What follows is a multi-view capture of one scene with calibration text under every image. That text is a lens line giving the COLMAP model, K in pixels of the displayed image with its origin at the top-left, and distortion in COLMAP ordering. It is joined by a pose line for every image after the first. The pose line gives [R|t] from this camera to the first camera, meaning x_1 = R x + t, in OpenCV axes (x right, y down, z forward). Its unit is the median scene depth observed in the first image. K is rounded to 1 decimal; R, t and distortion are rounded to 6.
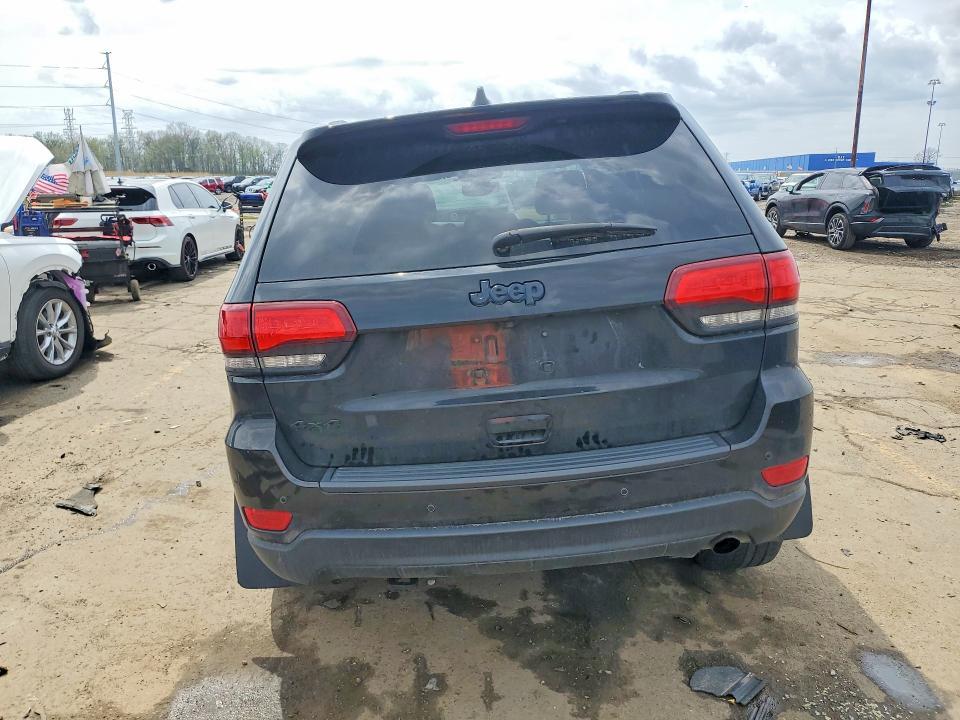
lens RADIAL K [[741.1, 0, 479.6], [0, 741.1, 353.4], [0, 0, 1]] dist [0.023910, 0.004375]
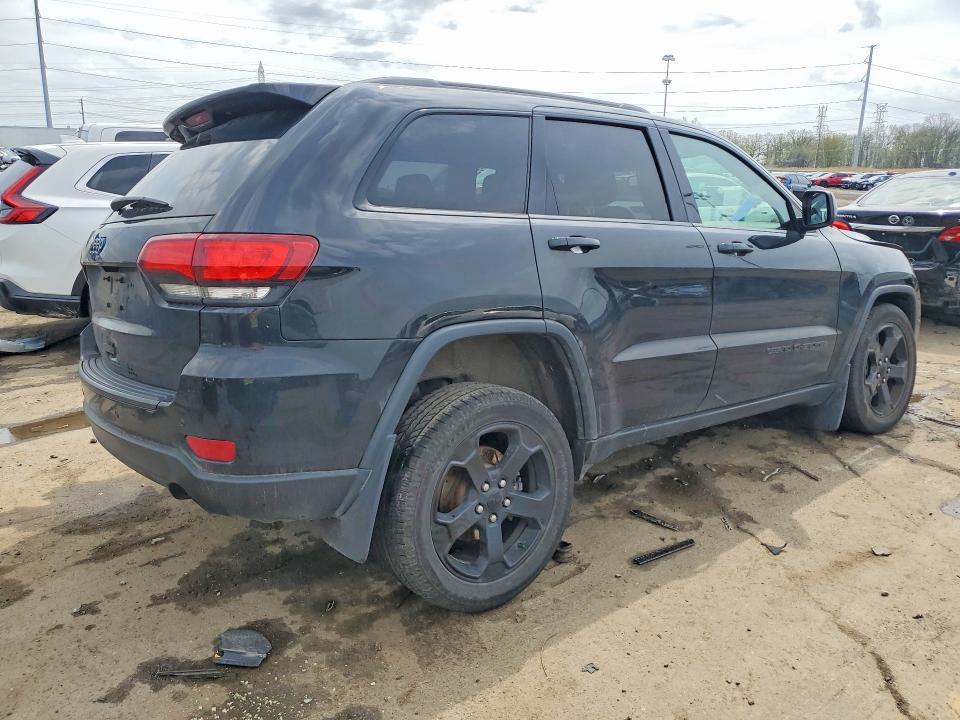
lens RADIAL K [[741.1, 0, 479.6], [0, 741.1, 366.4], [0, 0, 1]] dist [0.023910, 0.004375]
pose [[0.623706, 0.213554, -0.751921, 1.152730], [-0.197692, 0.973778, 0.112581, -0.115918], [0.756247, 0.078431, 0.649569, 0.506230]]
